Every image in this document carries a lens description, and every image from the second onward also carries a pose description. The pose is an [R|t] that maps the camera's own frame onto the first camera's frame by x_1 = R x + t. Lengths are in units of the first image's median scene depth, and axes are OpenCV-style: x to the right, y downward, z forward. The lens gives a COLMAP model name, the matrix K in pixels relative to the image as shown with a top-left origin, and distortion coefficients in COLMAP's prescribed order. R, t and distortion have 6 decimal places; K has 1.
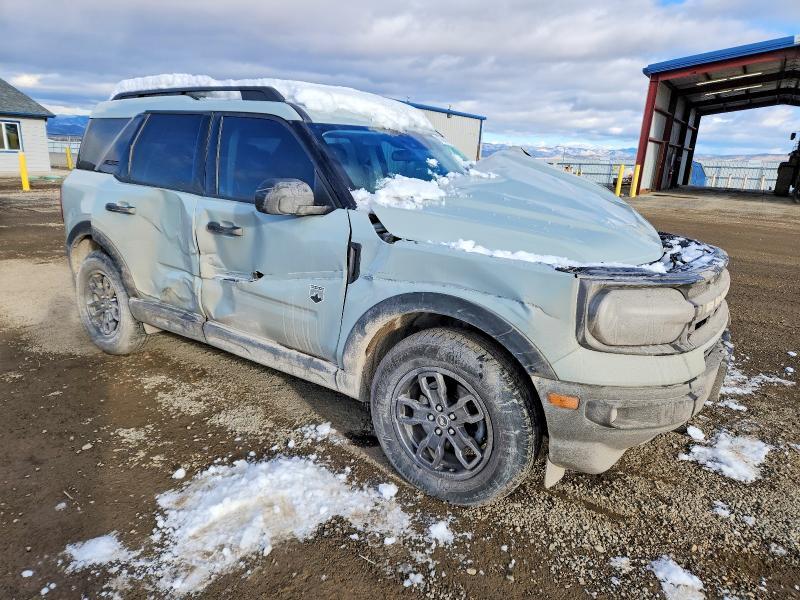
lens RADIAL K [[591.6, 0, 403.3], [0, 591.6, 297.6], [0, 0, 1]] dist [0.005564, 0.001051]
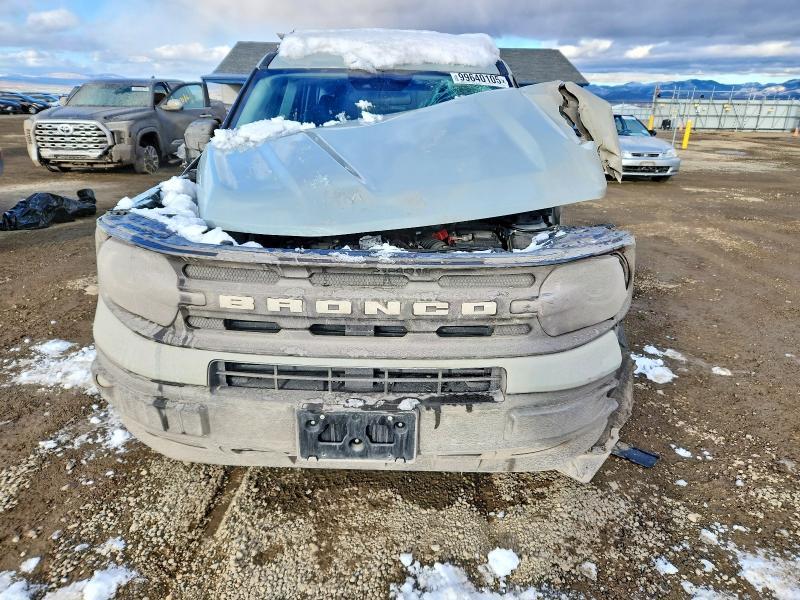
lens RADIAL K [[591.6, 0, 402.3], [0, 591.6, 303.5], [0, 0, 1]] dist [0.005564, 0.001051]
pose [[0.529507, 0.237152, -0.814482, 0.843756], [-0.190643, 0.968836, 0.158155, -0.090509], [0.826606, 0.071531, 0.558216, 0.565088]]
